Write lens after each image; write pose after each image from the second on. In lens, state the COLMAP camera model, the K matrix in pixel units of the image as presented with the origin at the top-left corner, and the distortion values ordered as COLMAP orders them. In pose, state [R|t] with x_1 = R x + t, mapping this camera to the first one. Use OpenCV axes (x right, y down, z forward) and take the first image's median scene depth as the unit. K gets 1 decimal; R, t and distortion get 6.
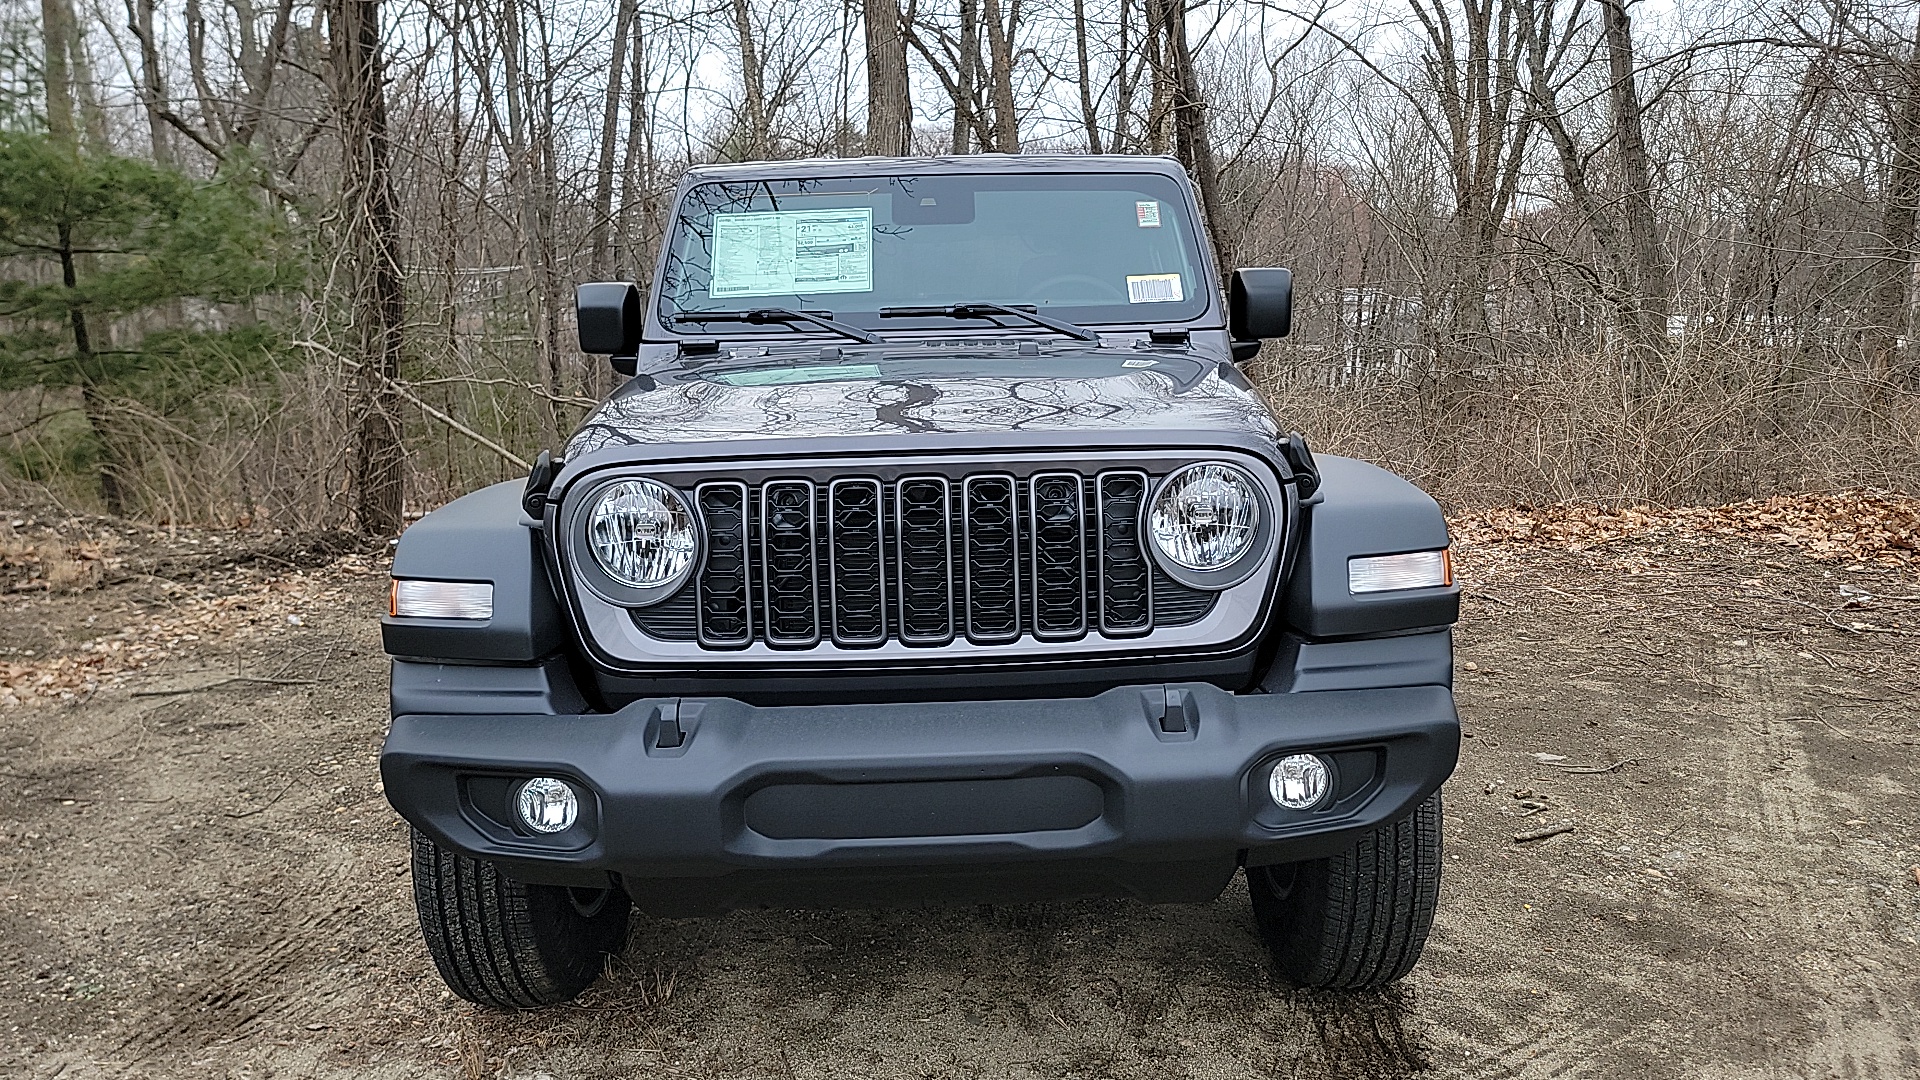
lens RADIAL K [[1367.7, 0, 1008.5], [0, 1367.7, 523.2], [0, 0, 1]] dist [0.104957, -0.104157]
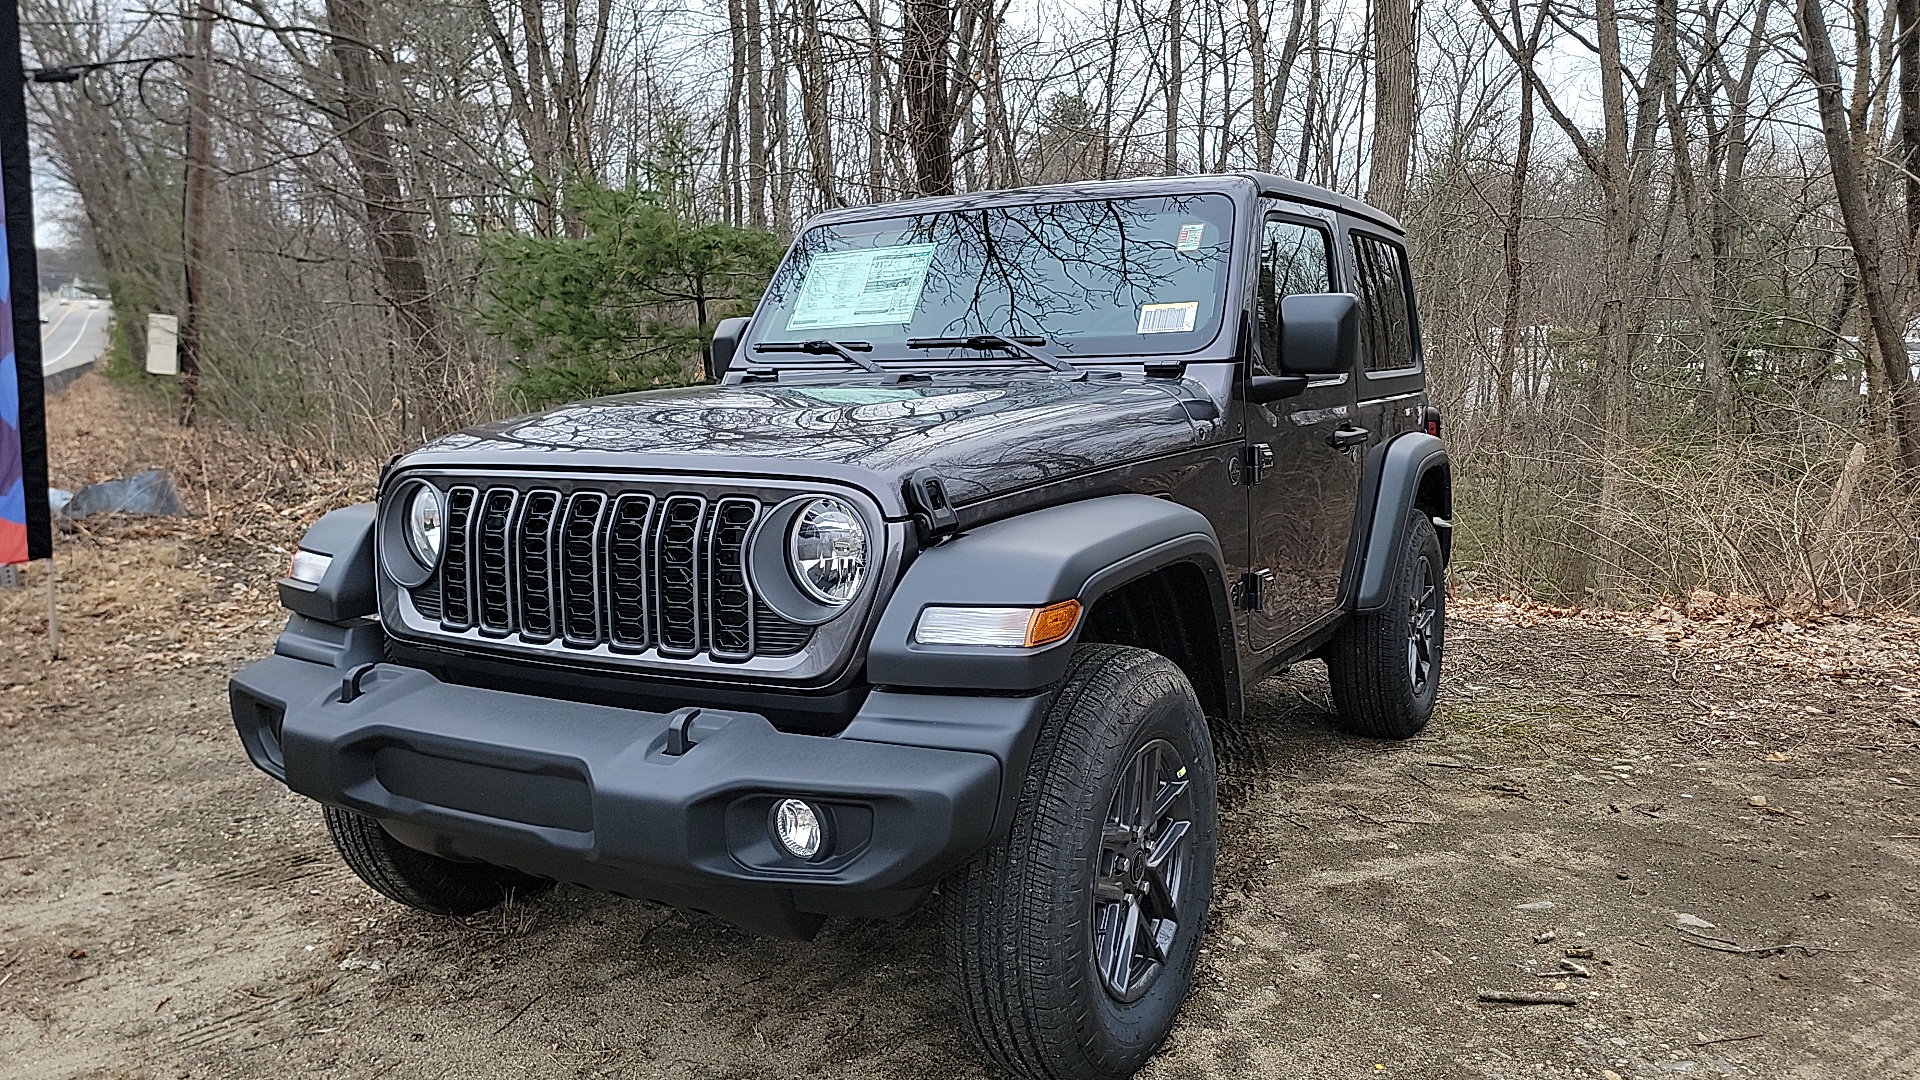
lens RADIAL K [[1364.4, 0, 960.0], [0, 1364.4, 540.0], [0, 0, 1]] dist [0.097193, -0.086469]
pose [[0.856515, 0.075169, -0.510619, 0.632843], [-0.080548, 0.996683, 0.011611, -0.027518], [0.509798, 0.031185, 0.859729, 0.182192]]
